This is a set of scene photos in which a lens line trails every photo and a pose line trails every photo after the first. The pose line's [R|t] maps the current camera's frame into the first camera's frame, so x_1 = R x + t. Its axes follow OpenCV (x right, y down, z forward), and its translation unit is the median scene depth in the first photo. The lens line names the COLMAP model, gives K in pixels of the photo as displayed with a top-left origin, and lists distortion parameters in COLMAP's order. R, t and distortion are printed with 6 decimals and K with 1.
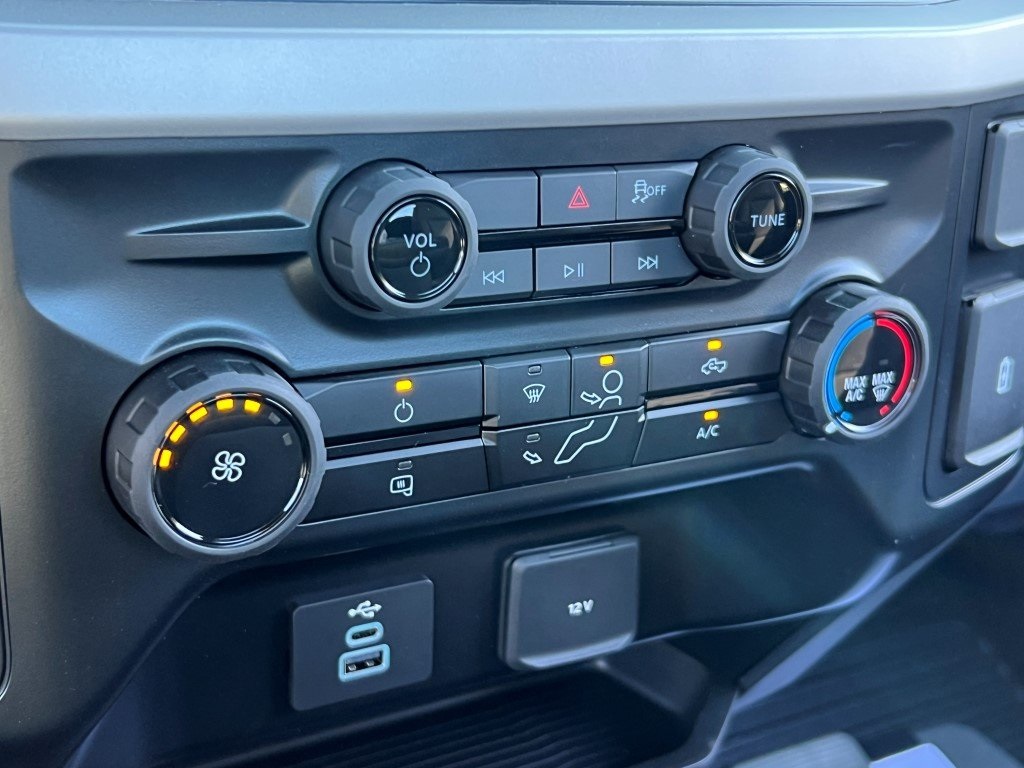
lens RADIAL K [[1398.8, 0, 512.0], [0, 1398.8, 384.0], [0, 0, 1]] dist [0.045118, 0.000075]
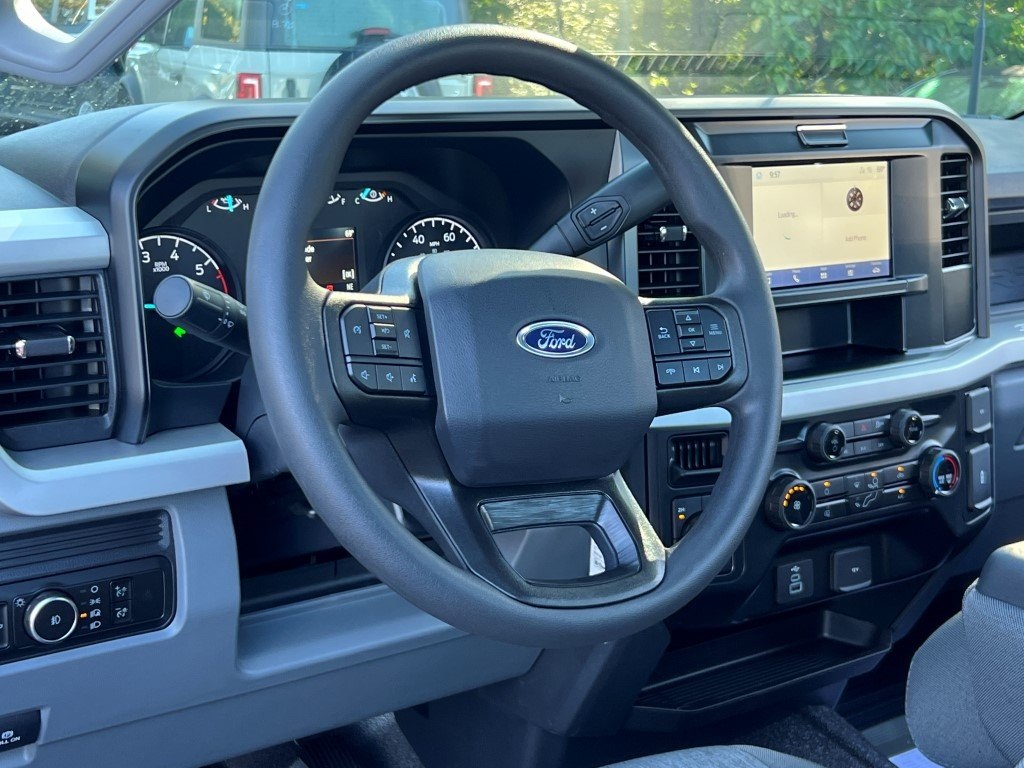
lens RADIAL K [[1549.6, 0, 512.0], [0, 1549.6, 384.0], [0, 0, 1]] dist [0.149765, 0.039137]
pose [[0.988829, -0.093750, 0.115881, -1.127636], [0.113285, 0.977937, -0.175514, 0.309680], [-0.096870, 0.186681, 0.977633, -2.459334]]
